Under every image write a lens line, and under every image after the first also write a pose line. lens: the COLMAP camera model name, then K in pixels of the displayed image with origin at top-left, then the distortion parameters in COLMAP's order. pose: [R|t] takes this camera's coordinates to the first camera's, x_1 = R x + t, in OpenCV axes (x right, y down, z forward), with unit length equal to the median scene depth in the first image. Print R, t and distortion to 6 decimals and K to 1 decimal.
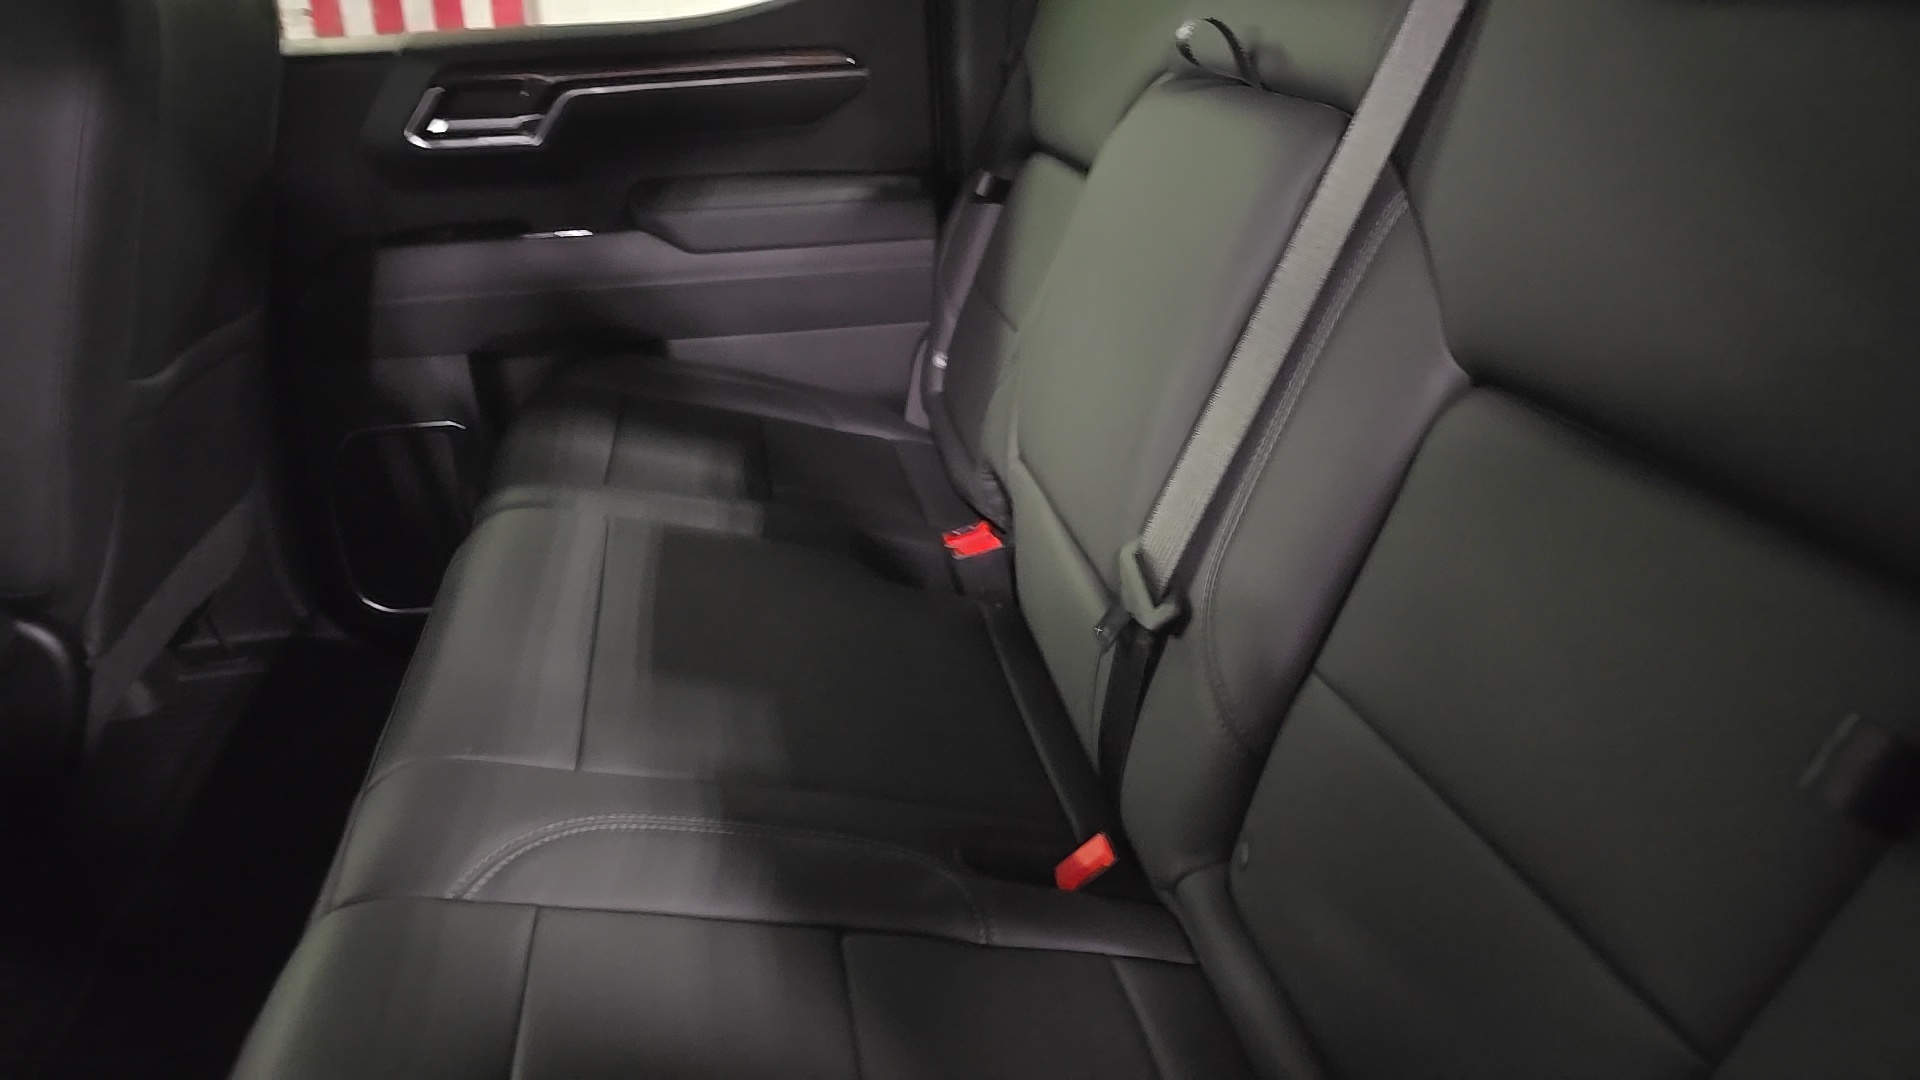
lens RADIAL K [[1288.9, 0, 955.8], [0, 1288.9, 580.8], [0, 0, 1]] dist [0.041196, -0.035110]
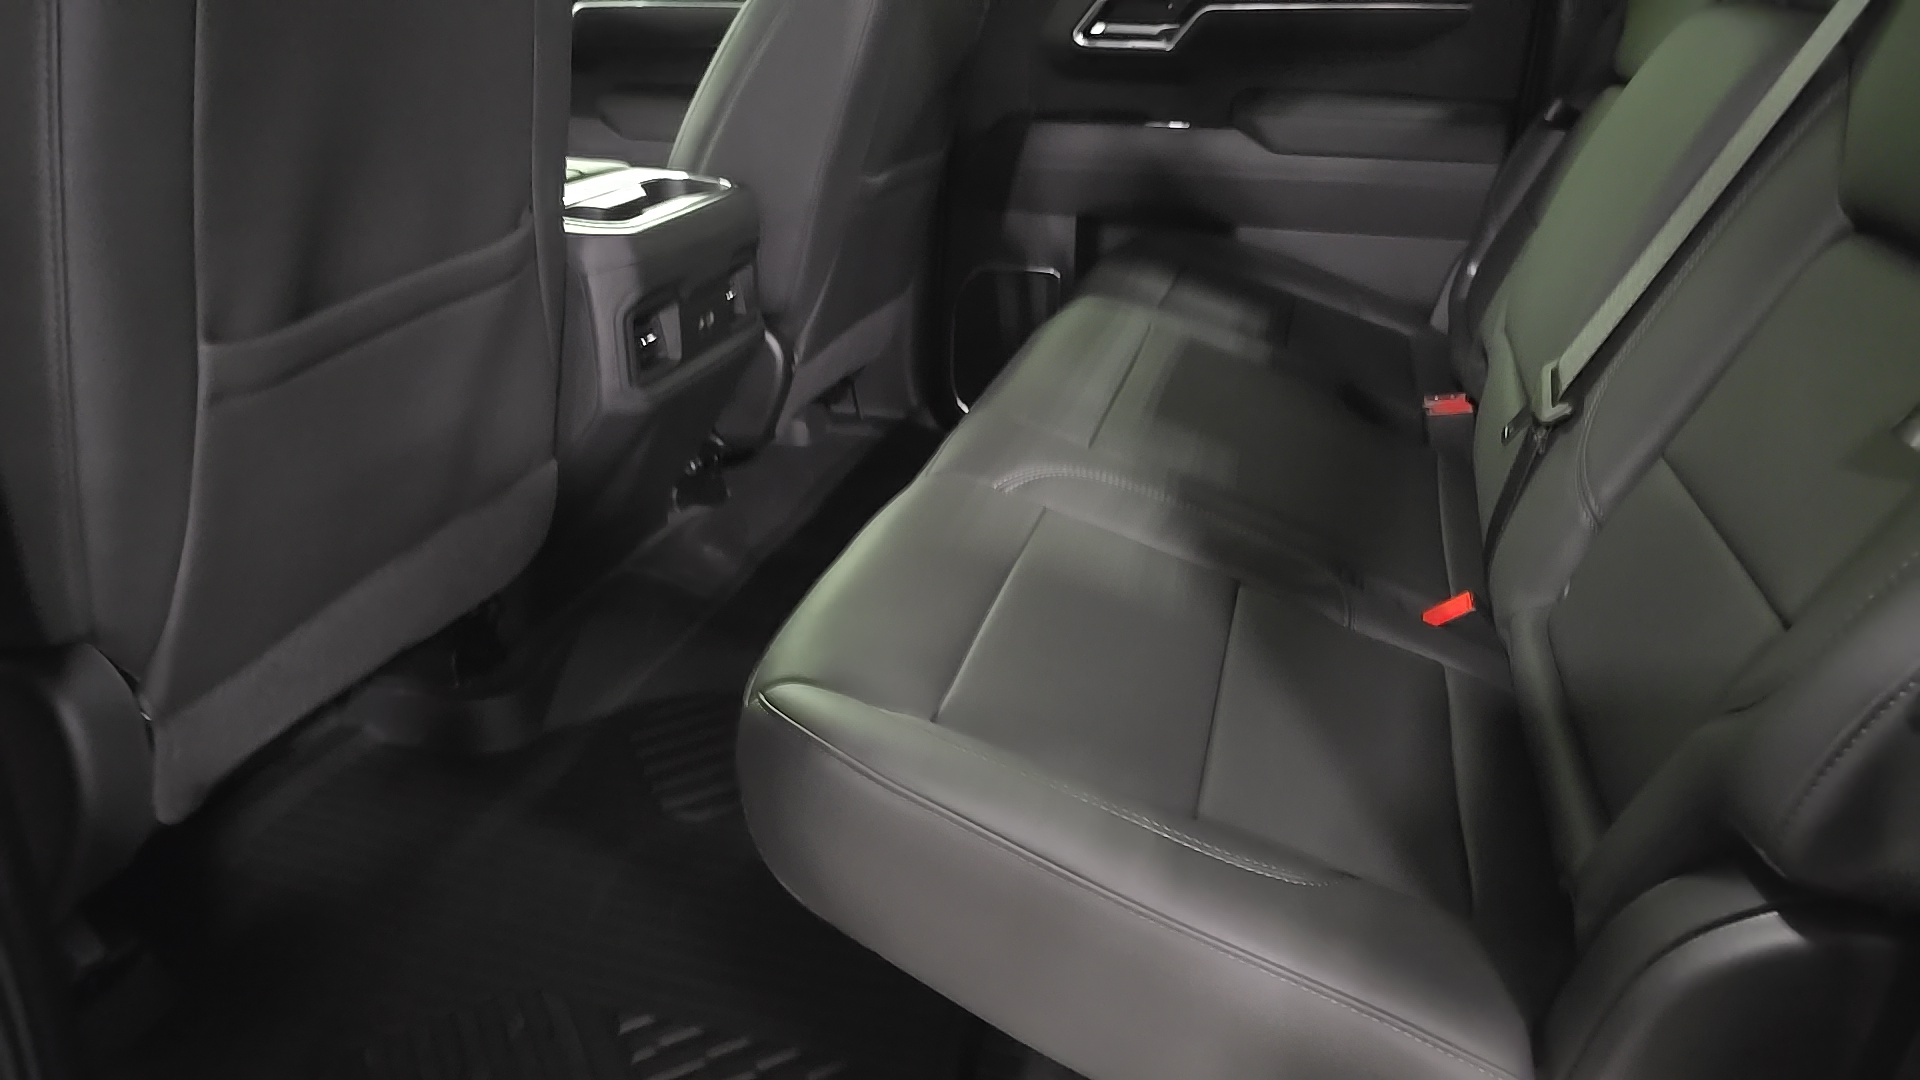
lens RADIAL K [[1288.9, 0, 955.8], [0, 1288.9, 580.8], [0, 0, 1]] dist [0.041196, -0.035110]
pose [[0.894229, 0.229035, -0.384574, 0.083746], [-0.222704, 0.972938, 0.061598, 0.123337], [0.388275, 0.030563, 0.921037, -0.194064]]
